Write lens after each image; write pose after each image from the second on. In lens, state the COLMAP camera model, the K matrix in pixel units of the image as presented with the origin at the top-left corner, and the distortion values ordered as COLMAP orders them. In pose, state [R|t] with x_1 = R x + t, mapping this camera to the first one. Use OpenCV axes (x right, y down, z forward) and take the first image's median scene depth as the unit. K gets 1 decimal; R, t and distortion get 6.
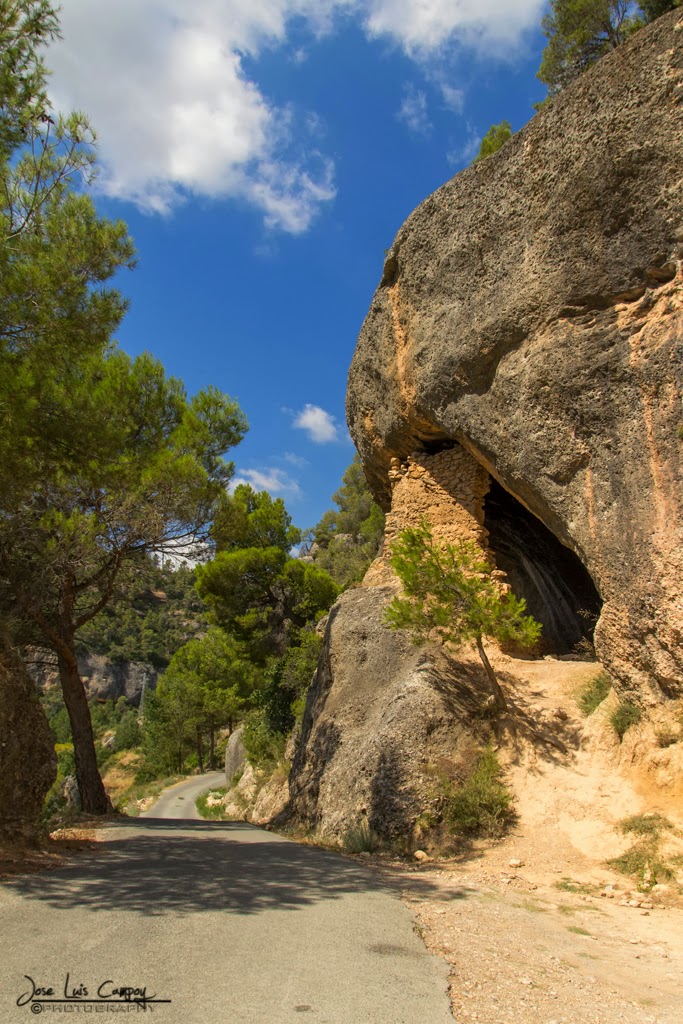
lens RADIAL K [[812.3, 0, 340.4], [0, 812.3, 529.4], [0, 0, 1]] dist [-0.010306, -0.004776]
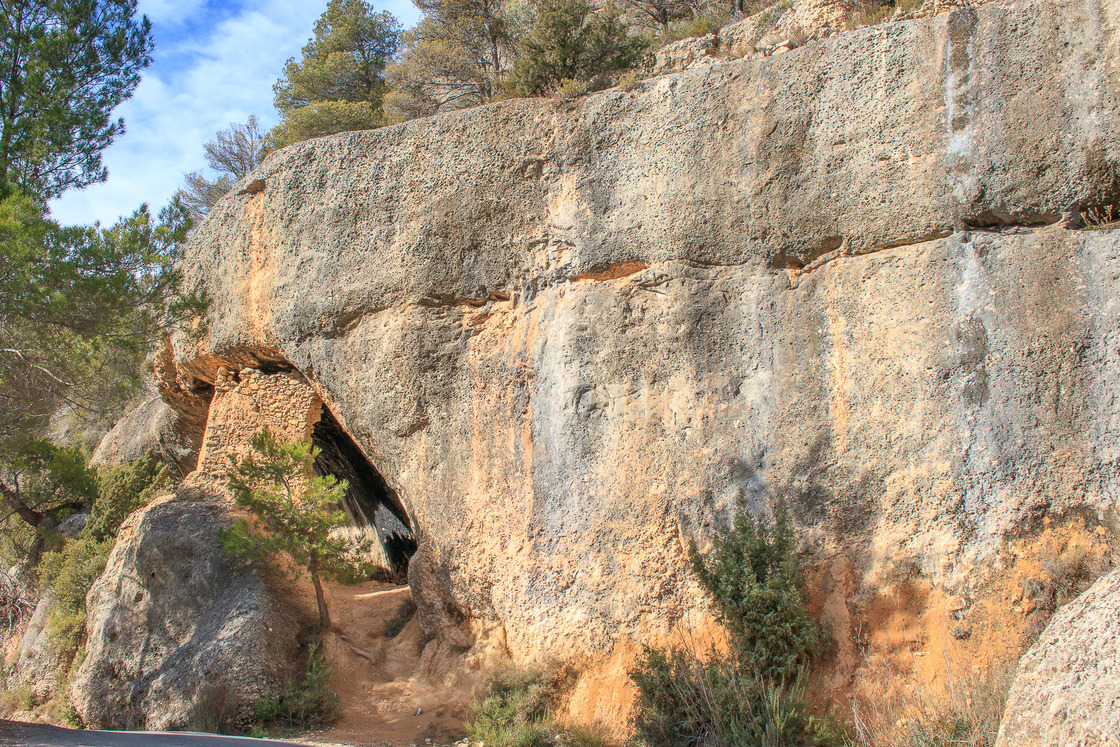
lens RADIAL K [[888.5, 0, 560.0], [0, 888.5, 373.5], [0, 0, 1]] dist [-0.010306, -0.004776]
pose [[0.873907, 0.161986, 0.458309, -0.152010], [-0.128327, 0.986275, -0.103898, -0.050080], [-0.468849, 0.031984, 0.882699, -0.302582]]
